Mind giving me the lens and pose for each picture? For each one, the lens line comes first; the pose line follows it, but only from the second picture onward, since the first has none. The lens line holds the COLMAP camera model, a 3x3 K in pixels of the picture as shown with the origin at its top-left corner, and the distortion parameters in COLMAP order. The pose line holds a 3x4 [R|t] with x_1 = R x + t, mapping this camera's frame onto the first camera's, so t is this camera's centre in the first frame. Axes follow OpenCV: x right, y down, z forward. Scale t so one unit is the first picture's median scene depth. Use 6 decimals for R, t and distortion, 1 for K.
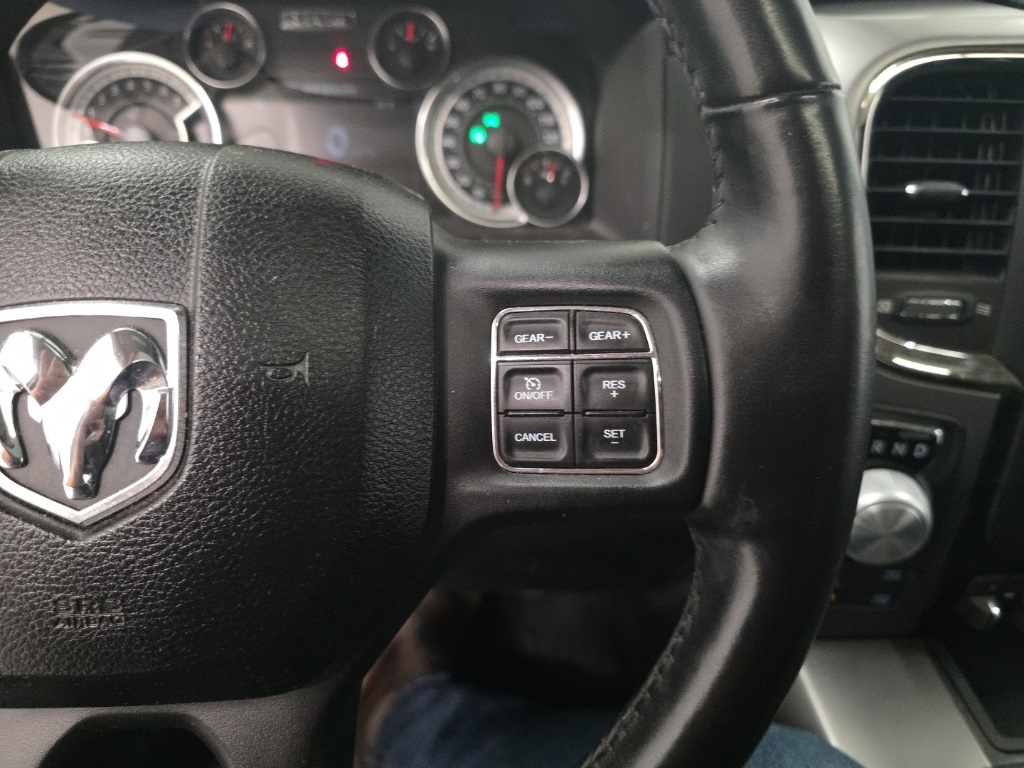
lens RADIAL K [[691.8, 0, 505.8], [0, 691.8, 378.2], [0, 0, 1]] dist [0.047258, -0.043226]
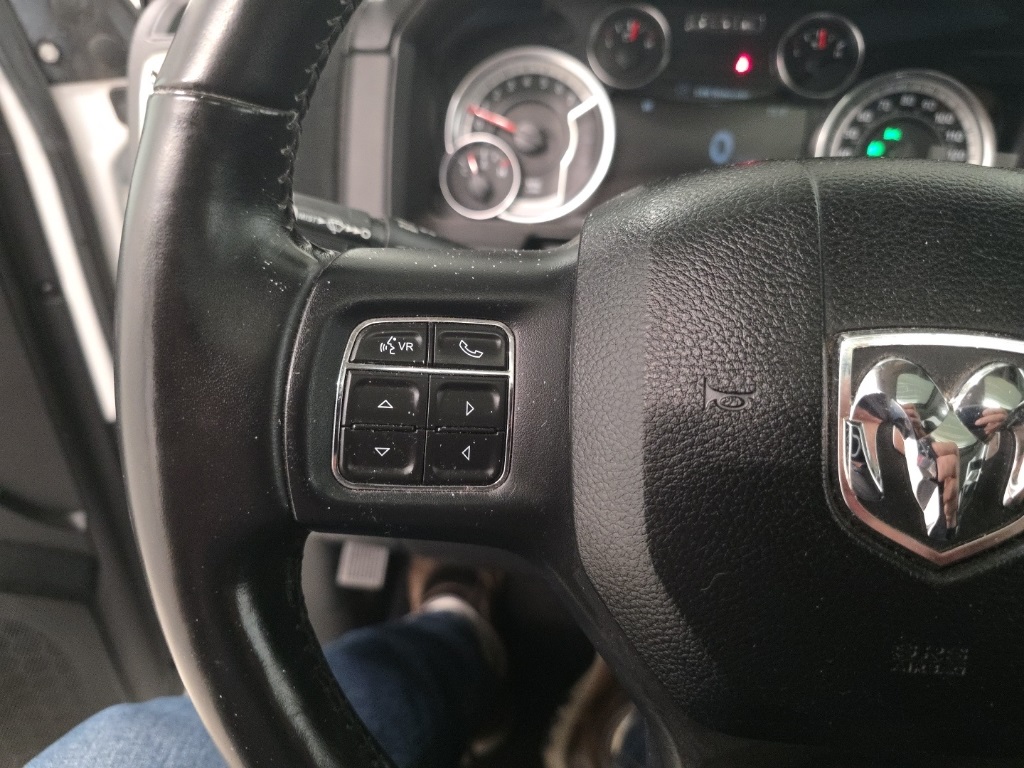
lens RADIAL K [[691.8, 0, 507.0], [0, 691.8, 385.7], [0, 0, 1]] dist [0.047258, -0.043226]
pose [[0.991516, 0.090583, -0.093227, -0.426681], [-0.089324, 0.995847, 0.017600, 0.000403], [0.094434, -0.009124, 0.995489, -0.000008]]
